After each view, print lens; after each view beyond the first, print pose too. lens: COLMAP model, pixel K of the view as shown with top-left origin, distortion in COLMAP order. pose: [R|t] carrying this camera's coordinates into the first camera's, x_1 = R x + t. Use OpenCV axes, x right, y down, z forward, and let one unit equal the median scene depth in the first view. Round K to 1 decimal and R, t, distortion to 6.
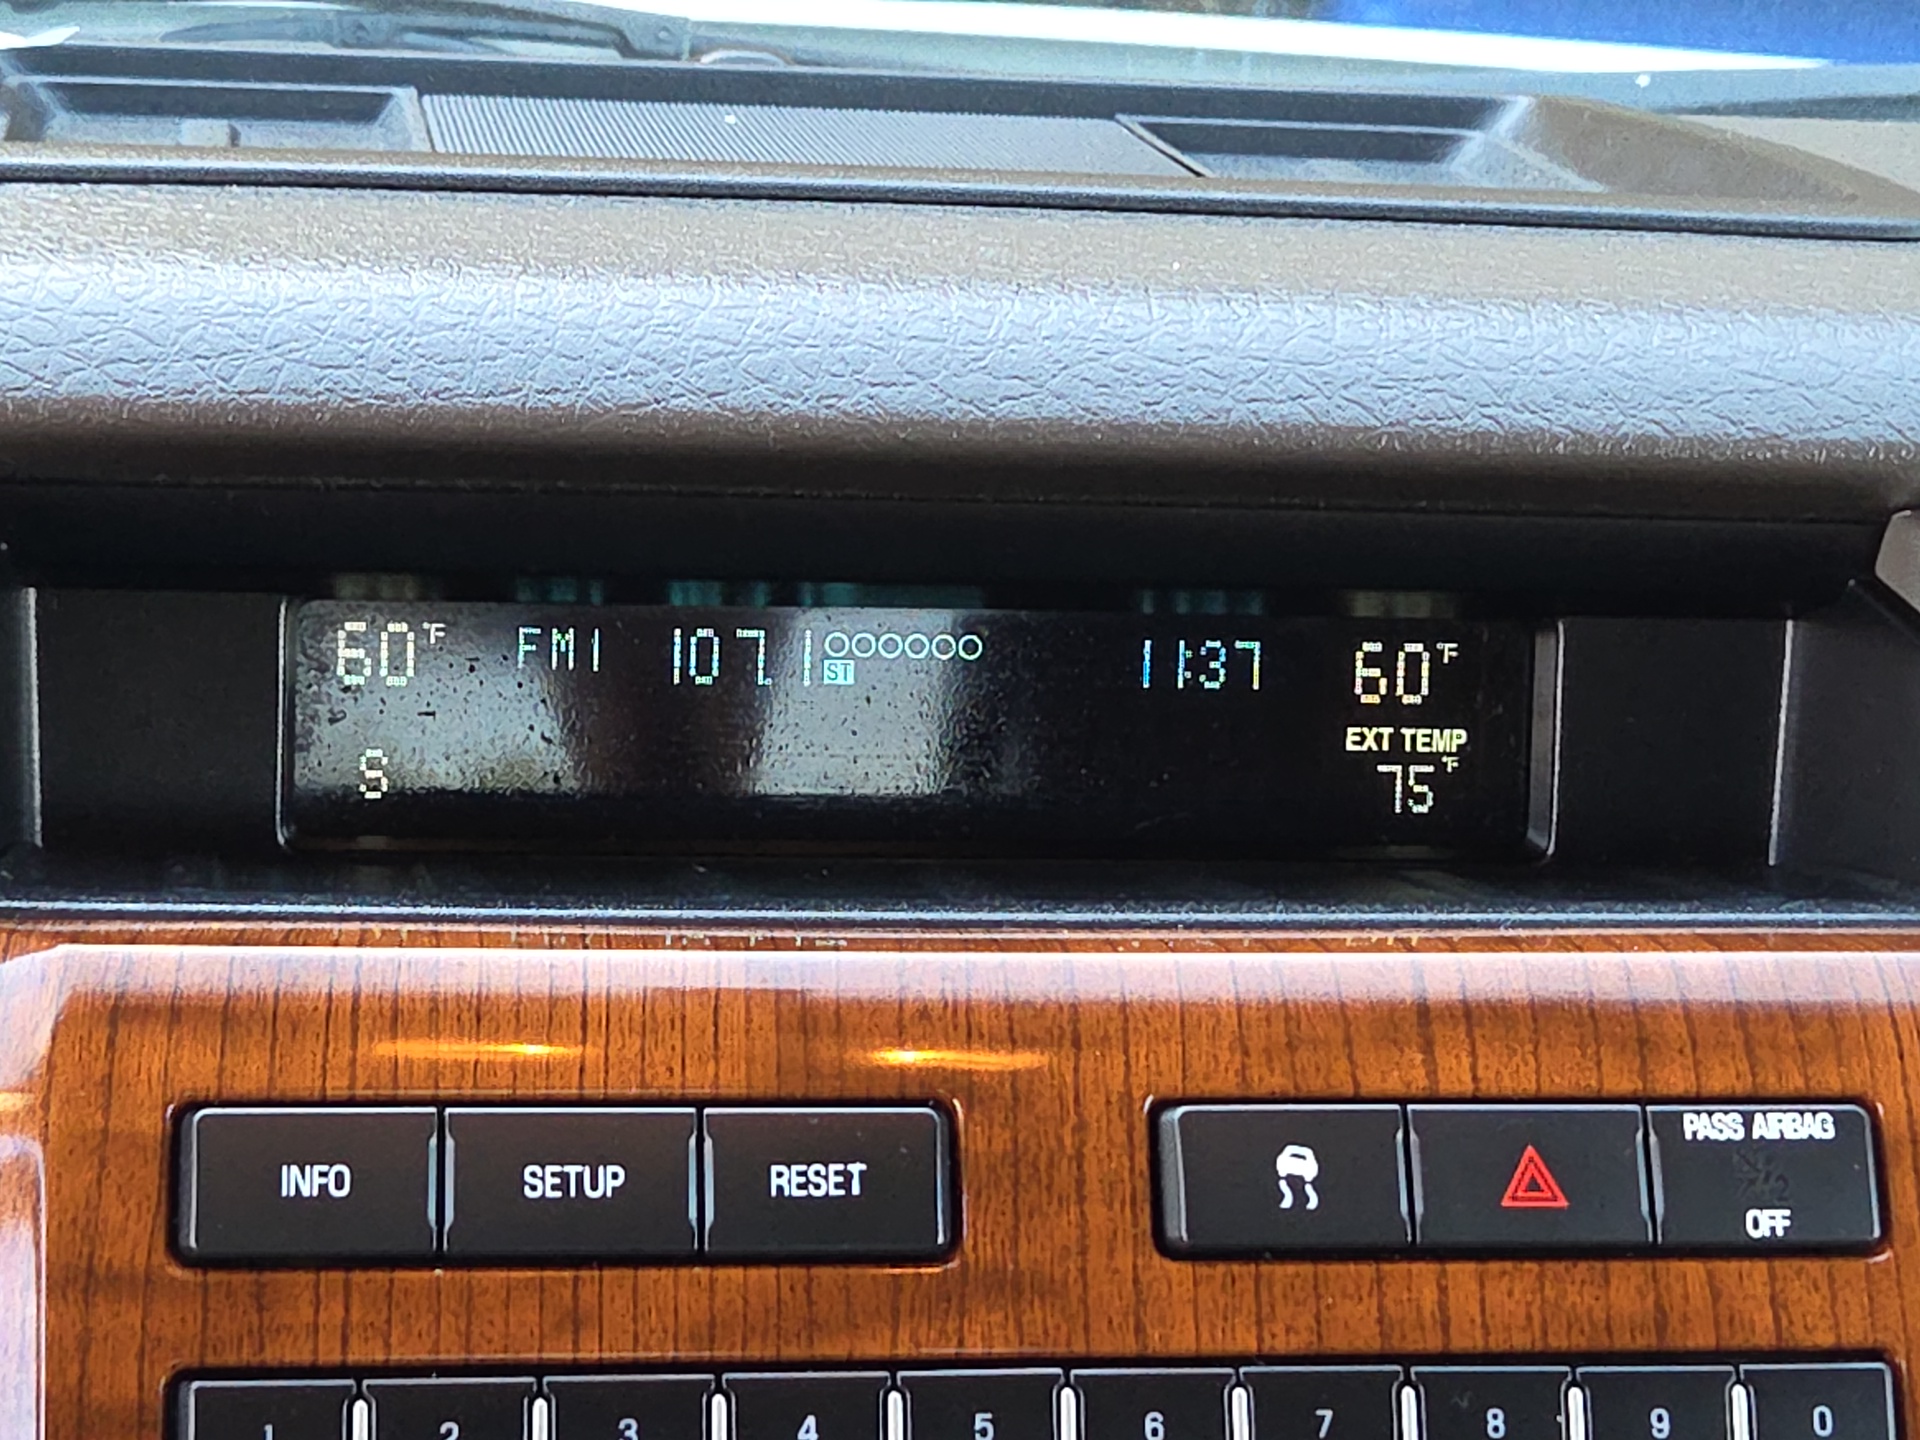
lens RADIAL K [[4573.5, 0, 983.1], [0, 4573.5, 608.4], [0, 0, 1]] dist [0.128003, 0.000000]
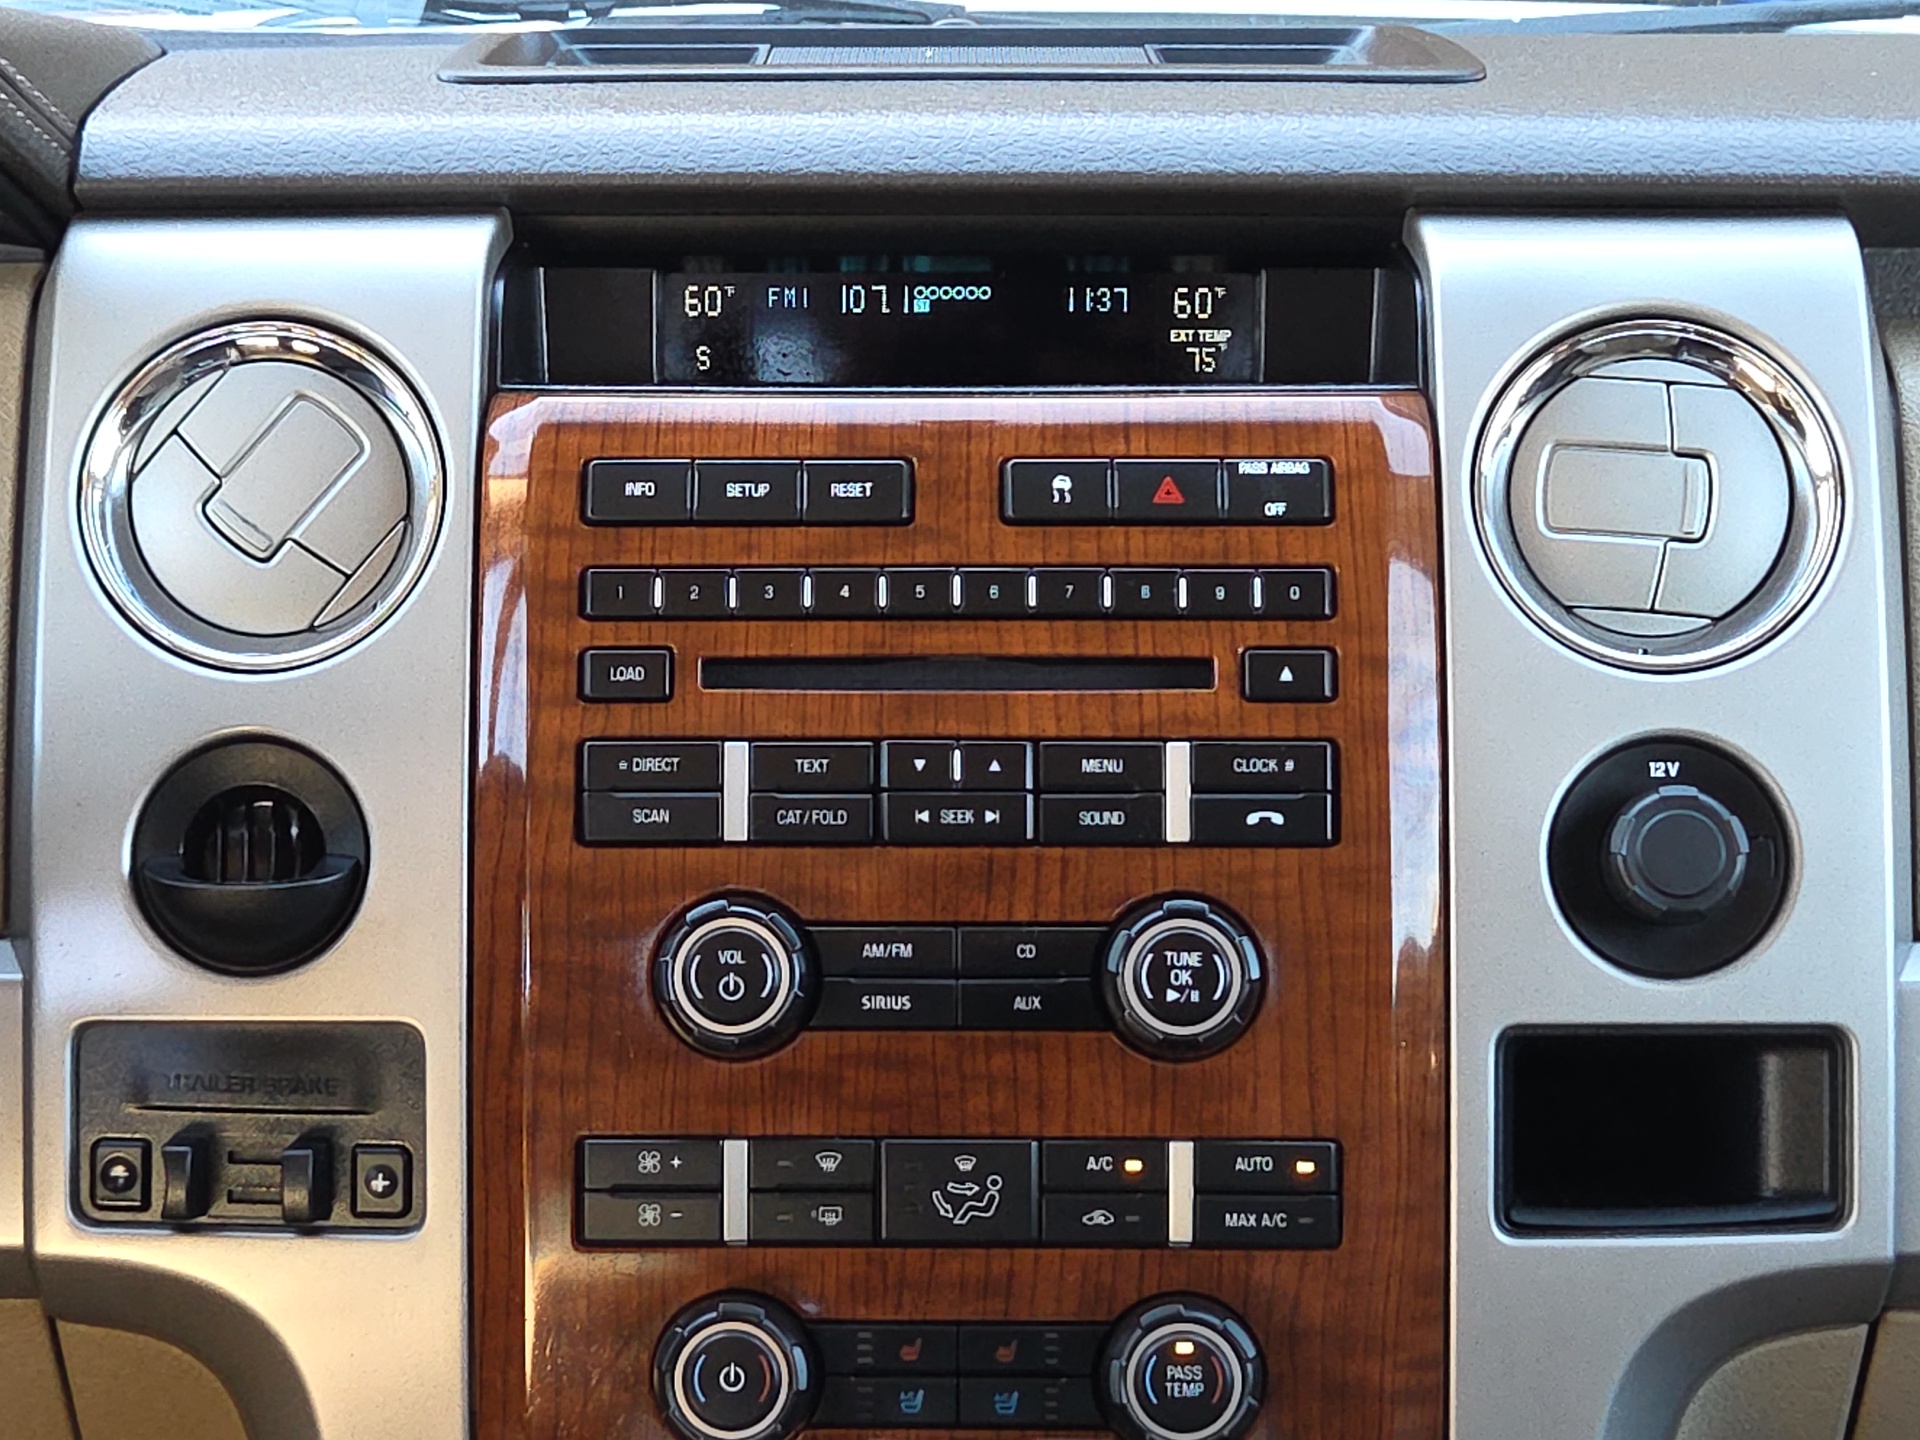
lens RADIAL K [[4077.9, 0, 900.9], [0, 4077.9, 698.8], [0, 0, 1]] dist [0.089349, 0.000000]
pose [[0.983875, -0.009308, -0.178617, 0.346832], [0.014620, 0.999488, 0.028446, 0.166873], [0.178261, -0.030599, 0.983507, -1.005823]]
